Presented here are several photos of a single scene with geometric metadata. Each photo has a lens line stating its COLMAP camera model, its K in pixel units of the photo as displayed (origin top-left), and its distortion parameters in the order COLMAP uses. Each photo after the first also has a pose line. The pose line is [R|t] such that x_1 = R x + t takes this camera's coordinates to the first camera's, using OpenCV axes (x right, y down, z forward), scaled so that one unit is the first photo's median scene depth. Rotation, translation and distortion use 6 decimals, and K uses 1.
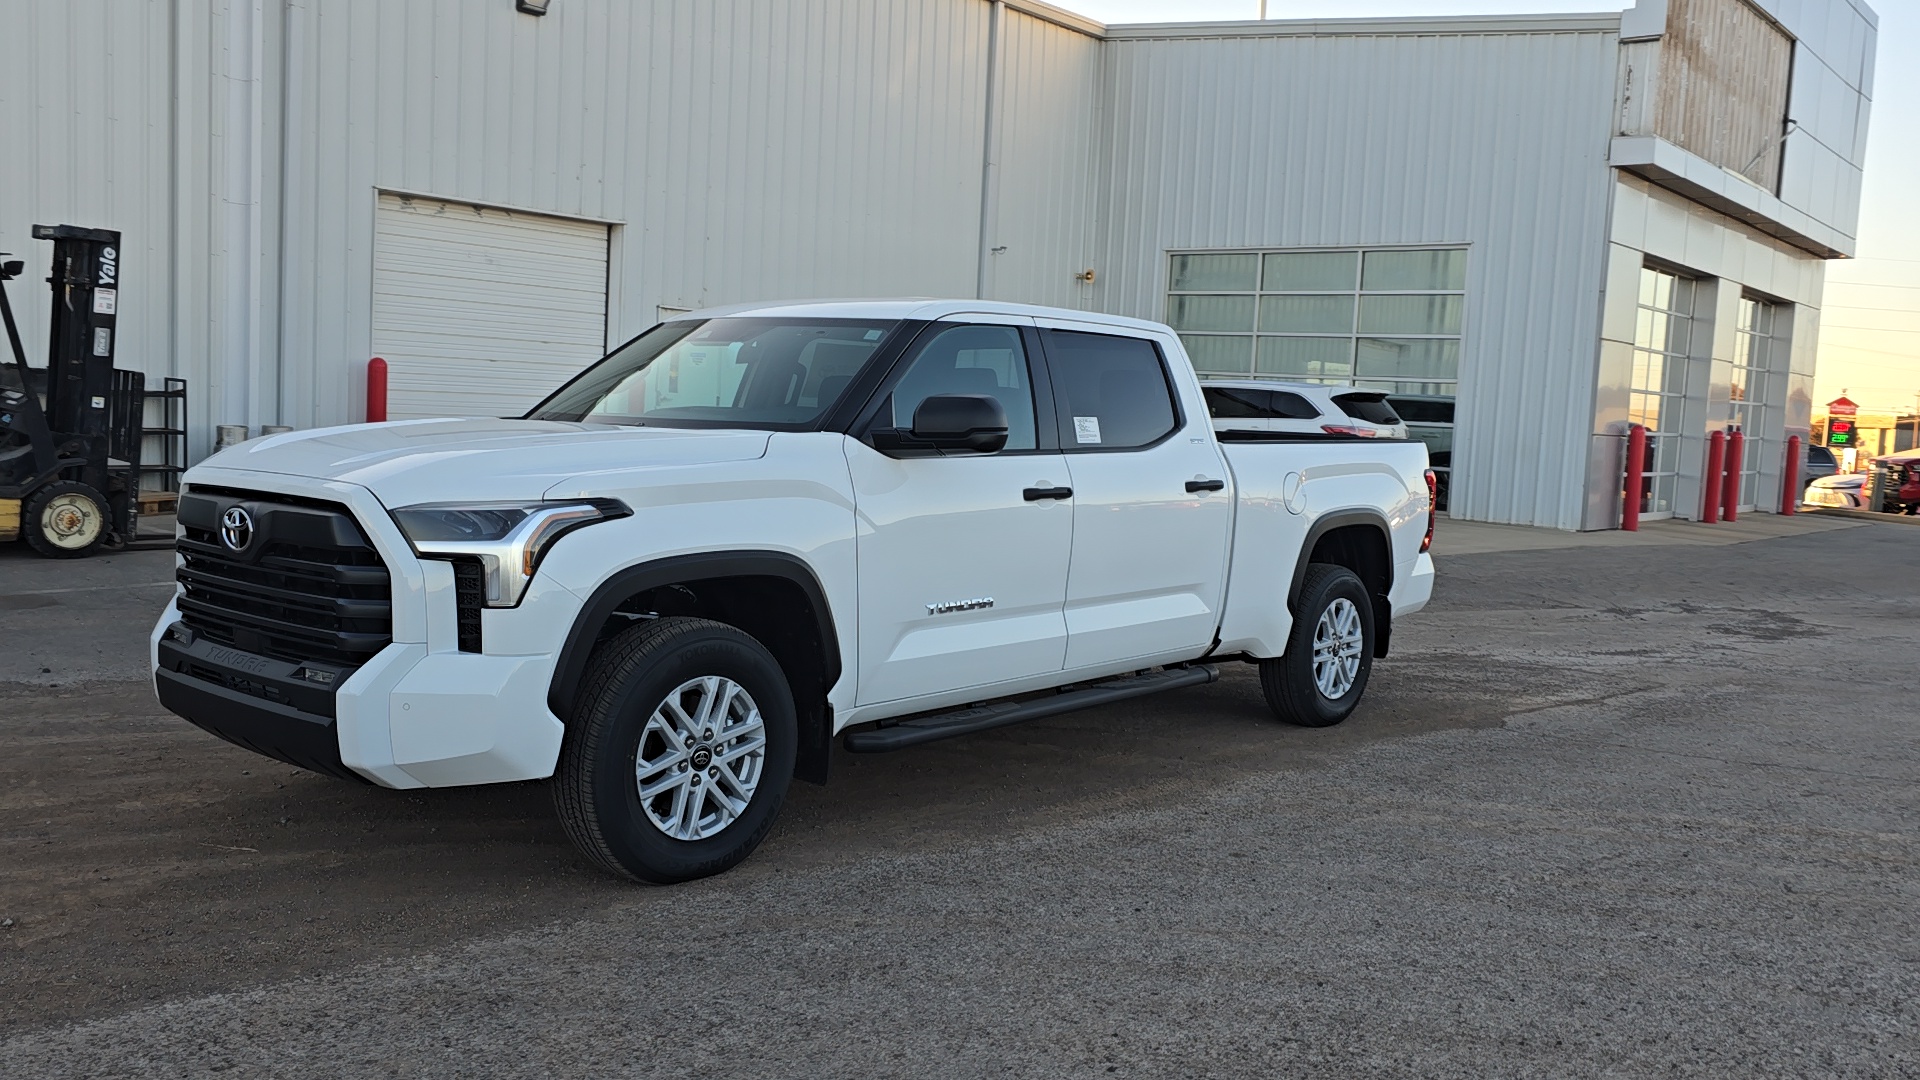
lens RADIAL K [[1585.6, 0, 960.0], [0, 1585.6, 540.0], [0, 0, 1]] dist [0.000169, 0.011471]
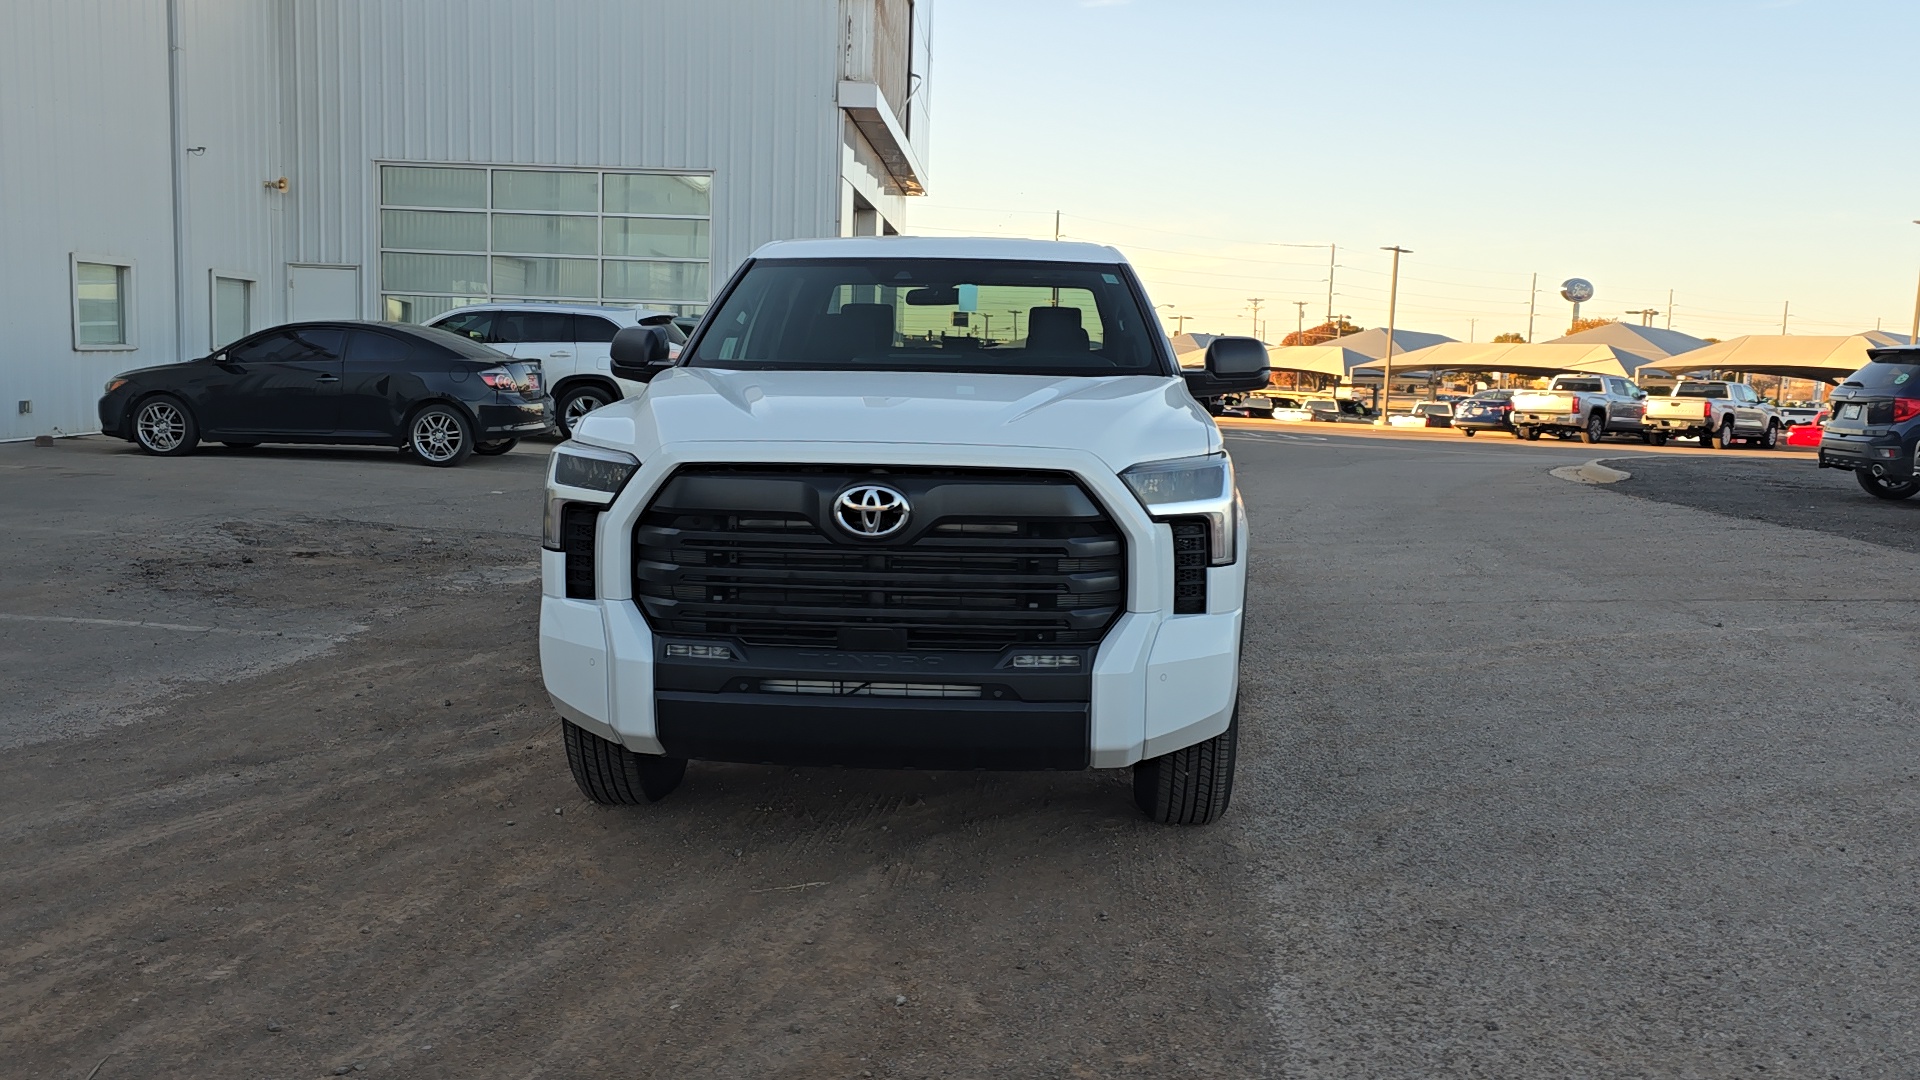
lens RADIAL K [[1585.6, 0, 960.0], [0, 1585.6, 540.0], [0, 0, 1]] dist [0.000169, 0.011471]
pose [[0.791210, -0.093215, 0.604399, -0.999301], [0.061117, 0.995420, 0.073514, -0.054529], [-0.608483, -0.021226, 0.793283, 0.310823]]
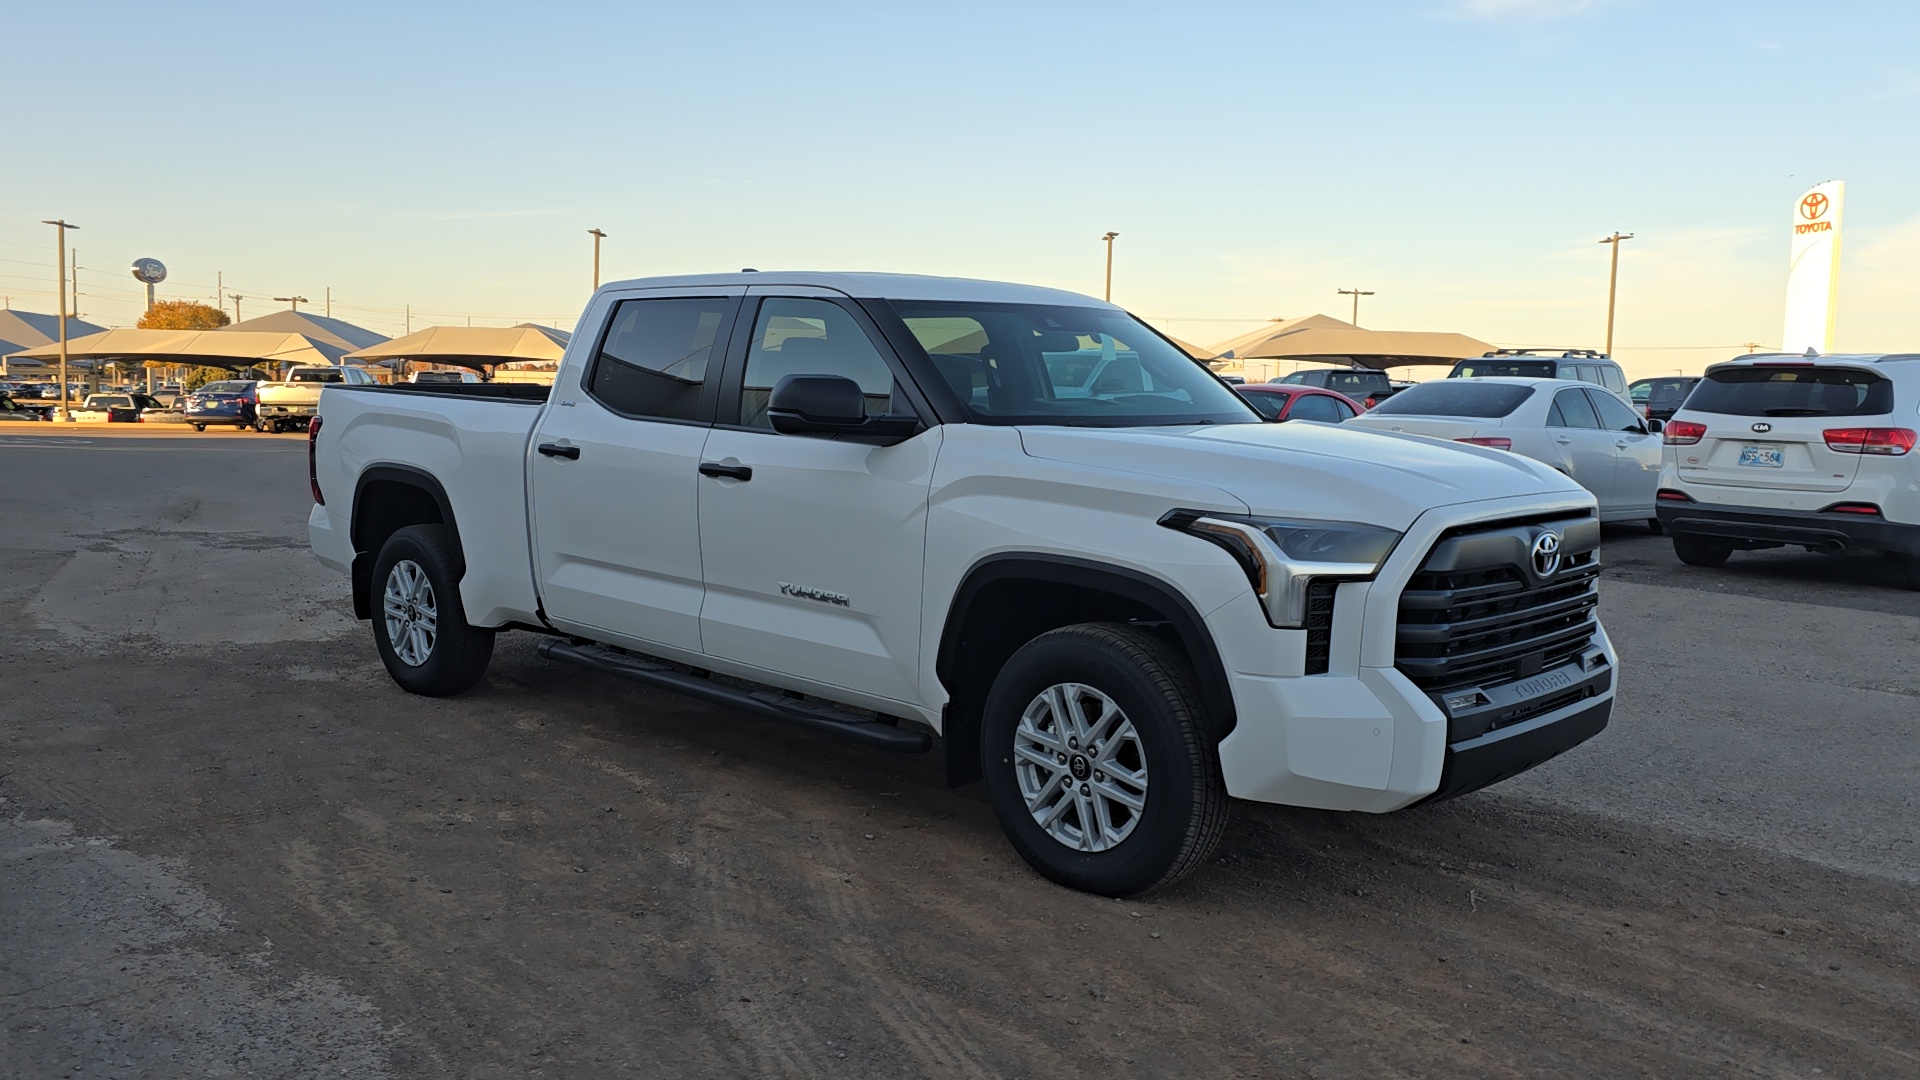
lens RADIAL K [[1585.6, 0, 960.0], [0, 1585.6, 540.0], [0, 0, 1]] dist [0.000169, 0.011471]
pose [[0.049575, -0.146239, 0.988006, -1.552192], [0.066150, 0.987531, 0.142849, -0.194751], [-0.996577, 0.058275, 0.058631, 1.396428]]
